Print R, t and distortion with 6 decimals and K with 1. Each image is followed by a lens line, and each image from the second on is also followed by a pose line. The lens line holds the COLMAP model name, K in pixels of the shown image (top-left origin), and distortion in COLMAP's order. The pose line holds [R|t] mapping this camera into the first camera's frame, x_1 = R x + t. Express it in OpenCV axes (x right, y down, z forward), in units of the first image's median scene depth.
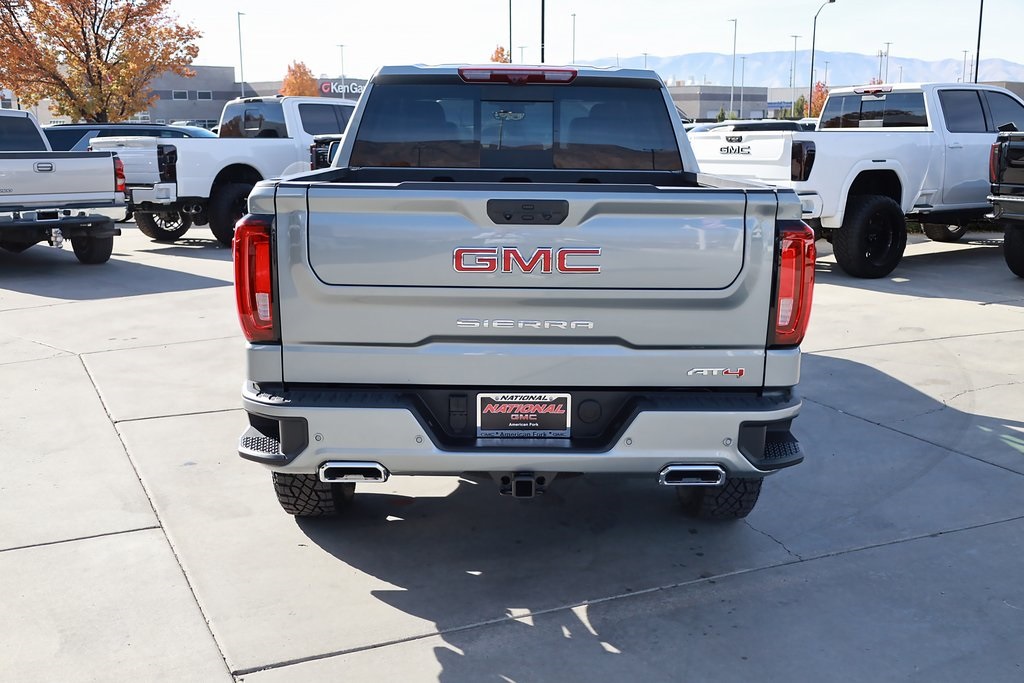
lens RADIAL K [[1086.6, 0, 512.0], [0, 1086.6, 341.5], [0, 0, 1]] dist [-0.001249, -0.000602]
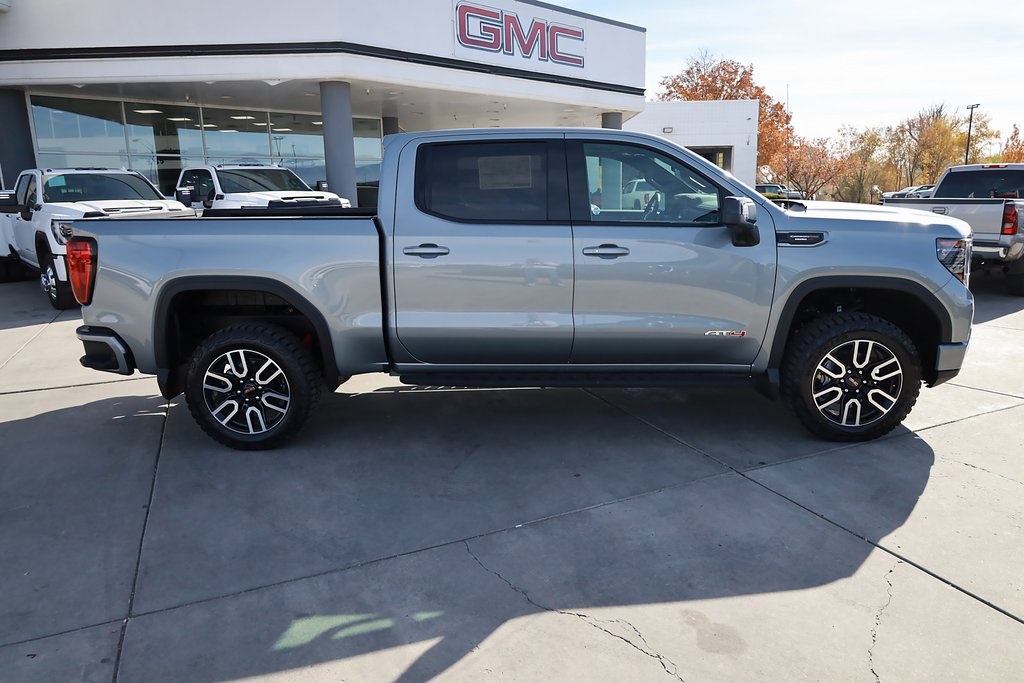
lens RADIAL K [[698.3, 0, 500.1], [0, 698.3, 341.7], [0, 0, 1]] dist [-0.006280, 0.002318]
pose [[-0.055343, 0.208442, -0.976468, 0.967798], [-0.176257, 0.960569, 0.215038, -0.219026], [0.982787, 0.184010, -0.016422, 1.197876]]
